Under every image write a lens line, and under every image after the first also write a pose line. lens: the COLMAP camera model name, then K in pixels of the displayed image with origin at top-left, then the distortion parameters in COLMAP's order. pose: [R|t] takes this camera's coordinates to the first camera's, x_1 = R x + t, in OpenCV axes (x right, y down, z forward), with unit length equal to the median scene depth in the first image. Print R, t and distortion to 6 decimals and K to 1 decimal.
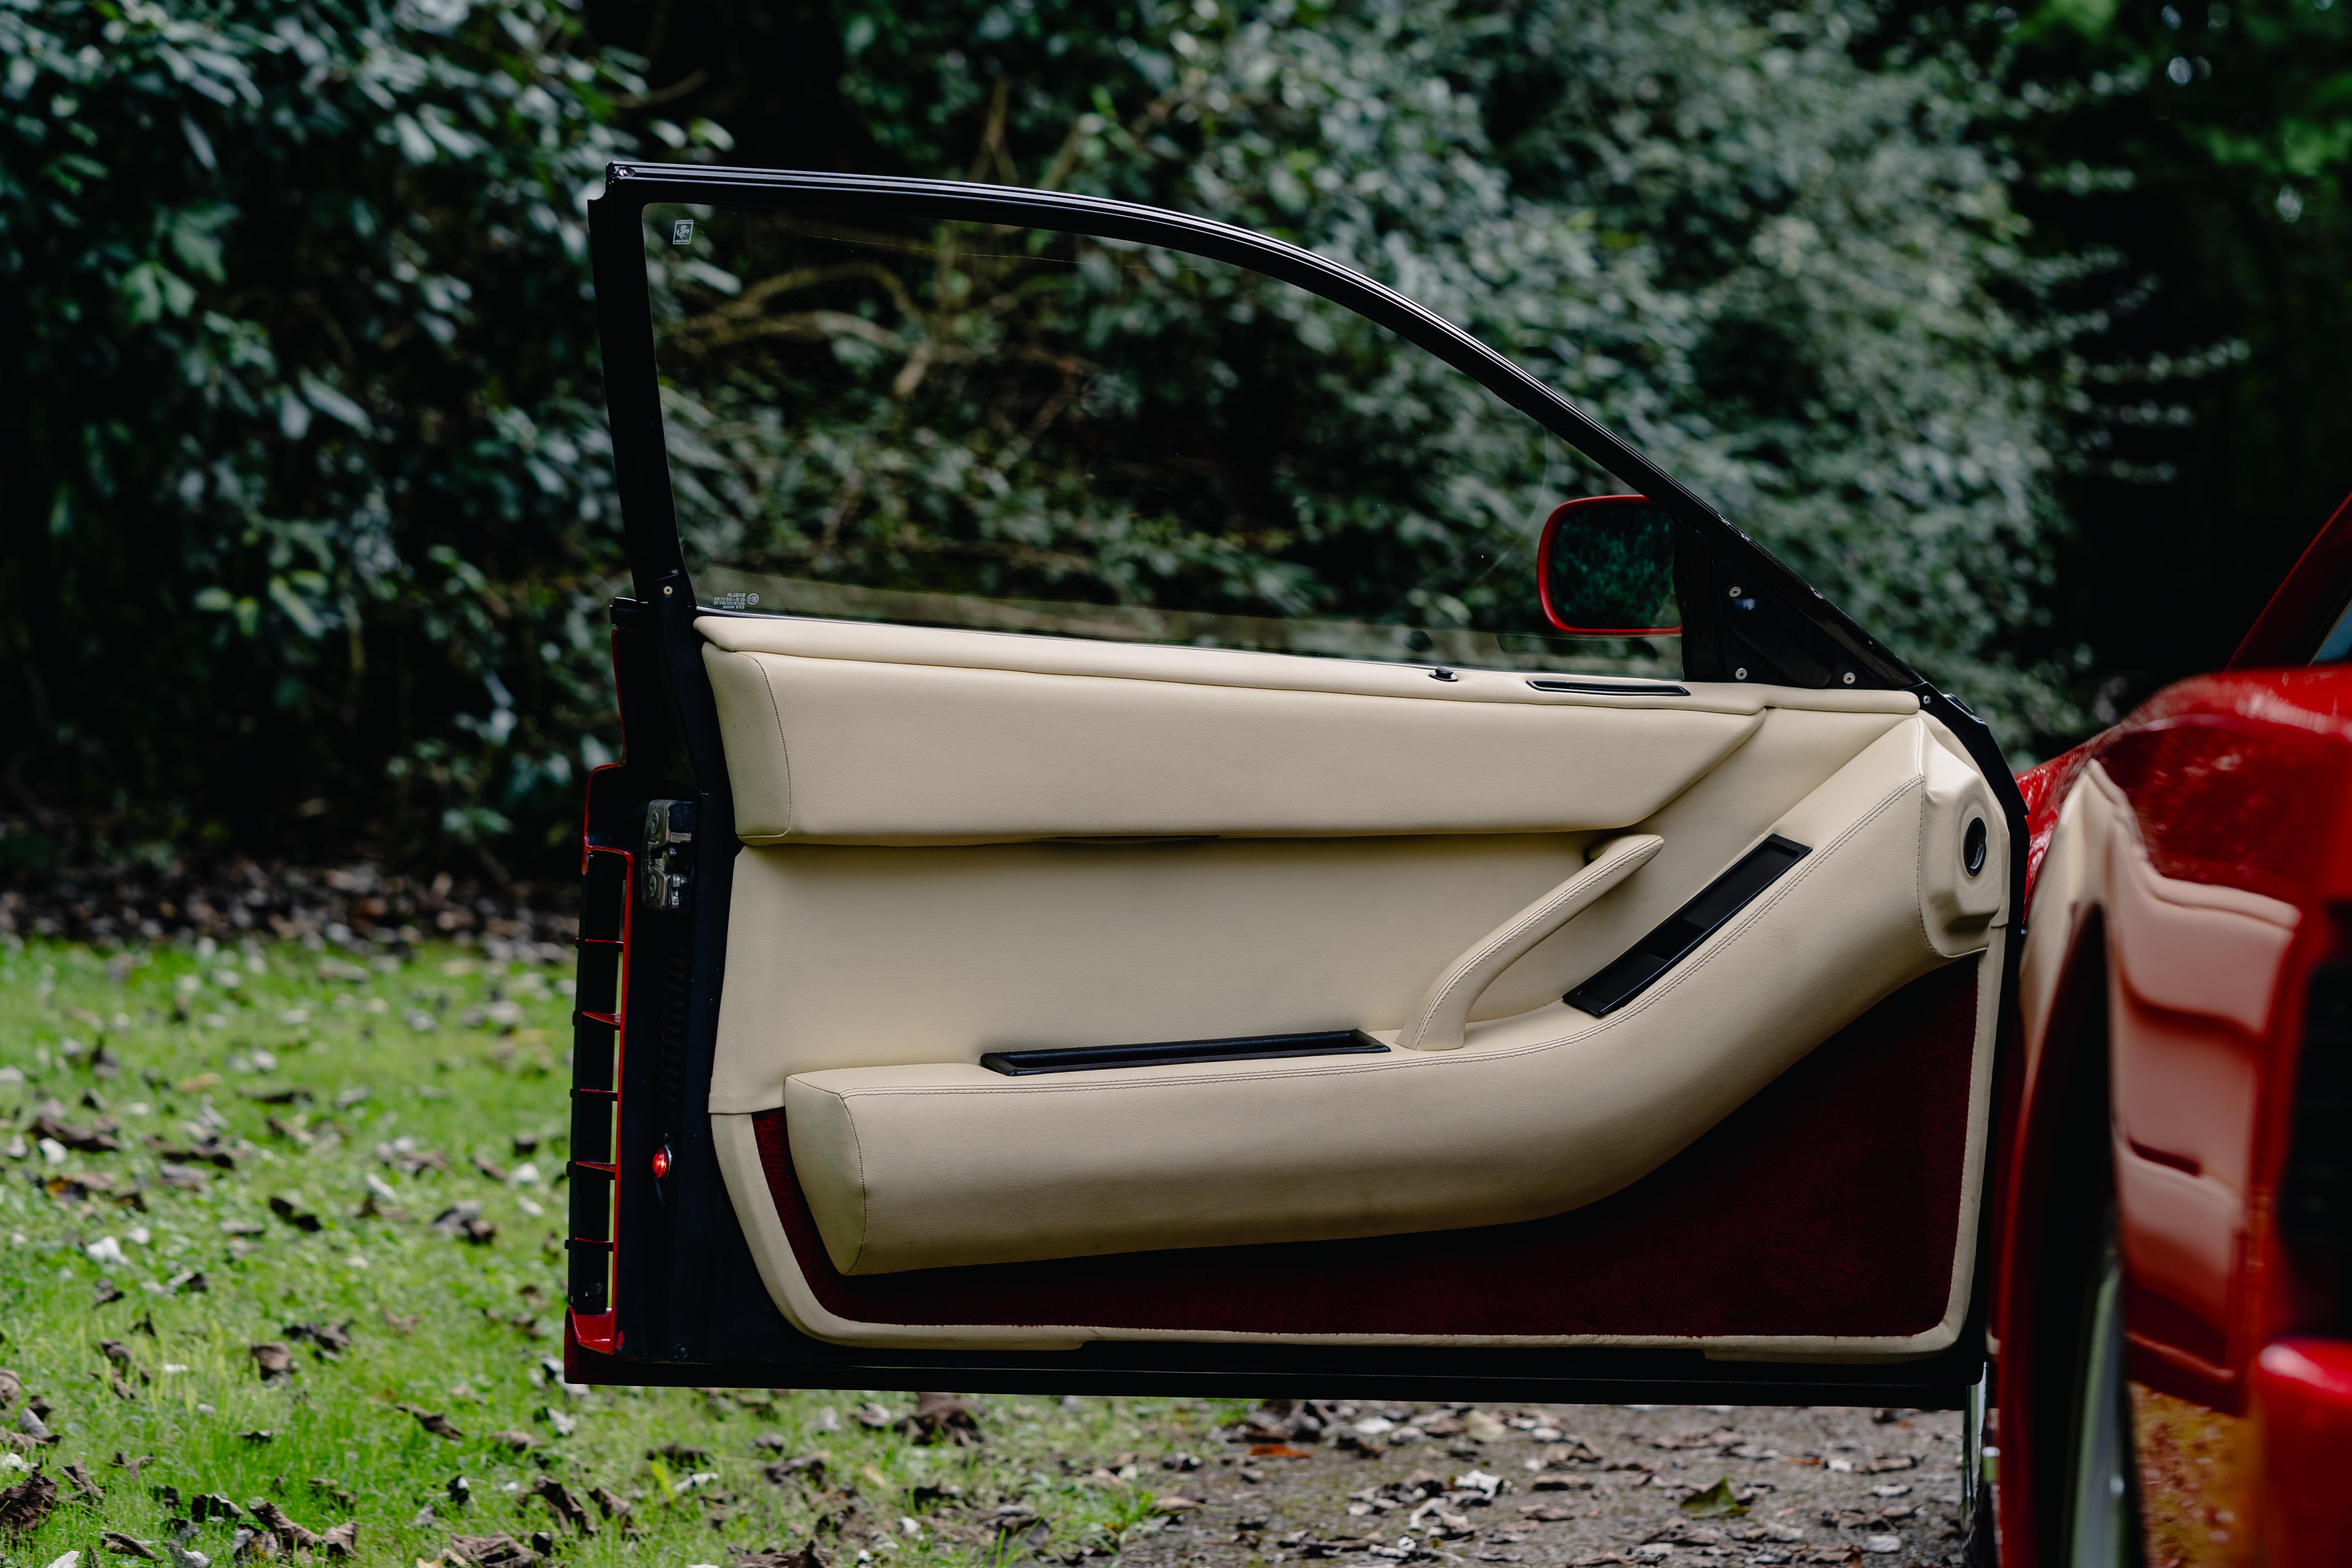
lens RADIAL K [[7710.2, 0, 1203.0], [0, 7710.2, 882.4], [0, 0, 1]] dist [0.150551, 0.000000]
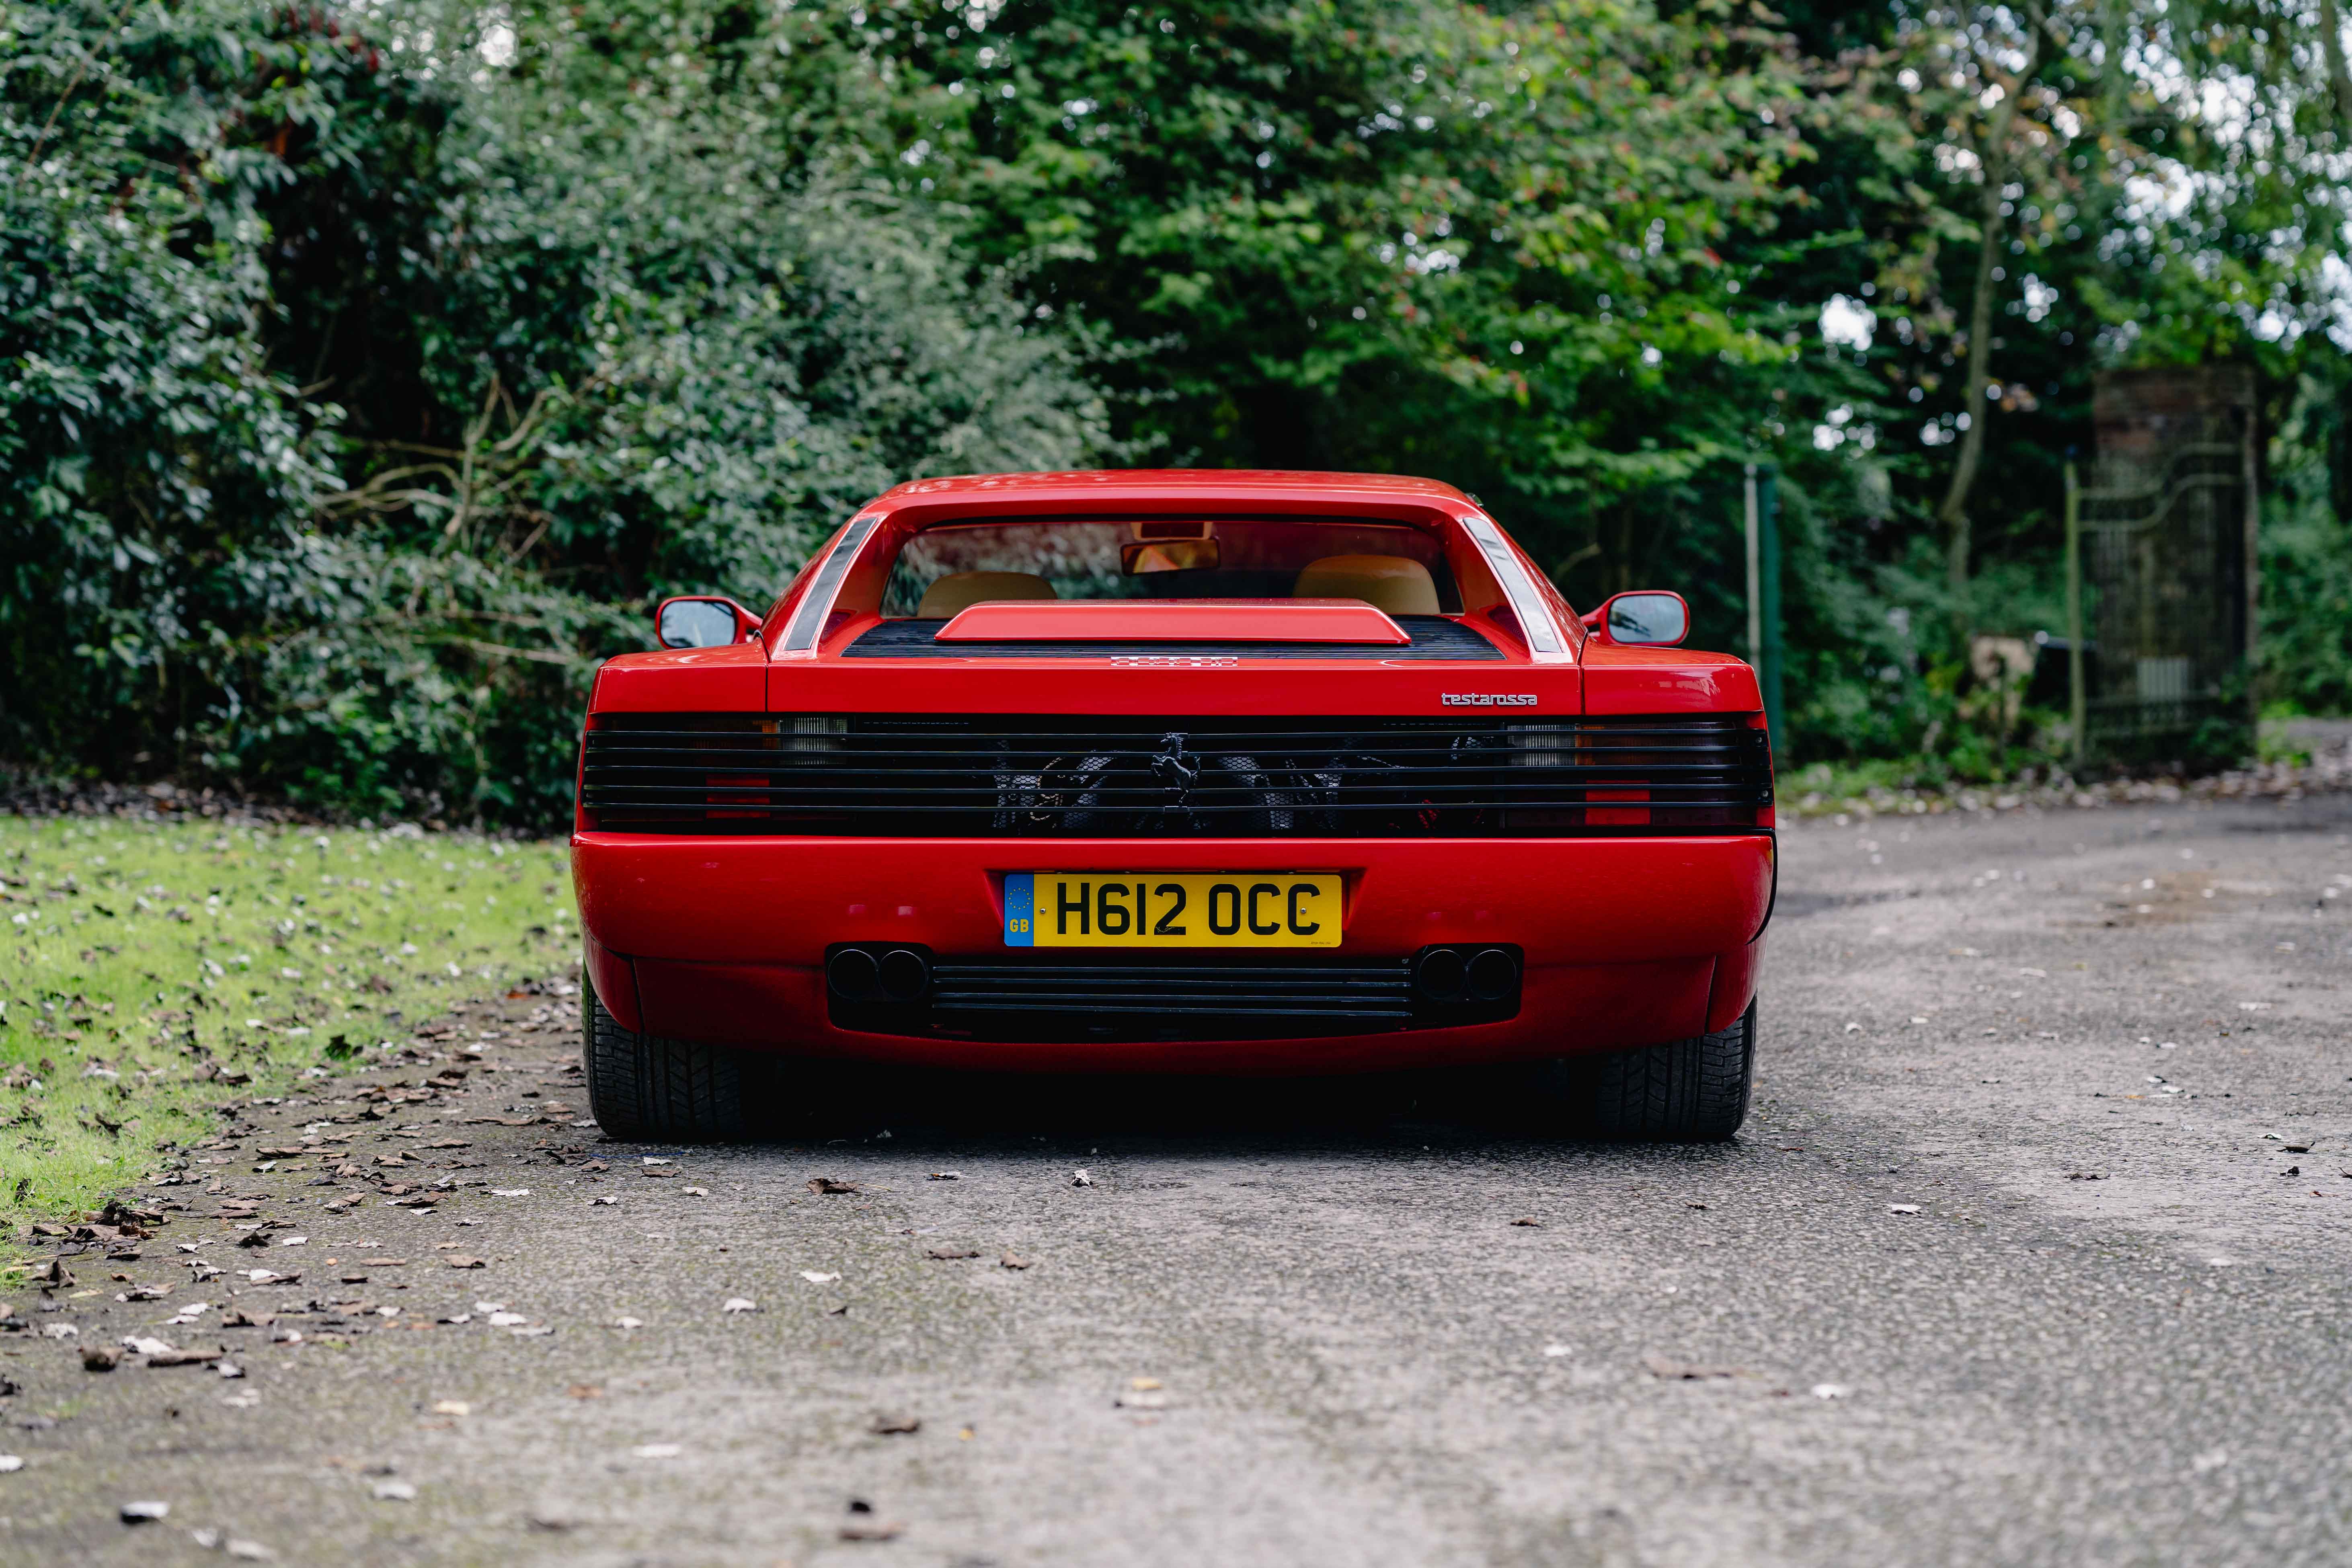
lens RADIAL K [[5632.4, 0, 1189.9], [0, 5632.4, 716.4], [0, 0, 1]] dist [0.011523, 0.000000]
pose [[0.998246, -0.023083, 0.054508, 0.070630], [0.024337, 0.999451, -0.022461, 0.018337], [-0.053960, 0.023748, 0.998261, -0.427490]]
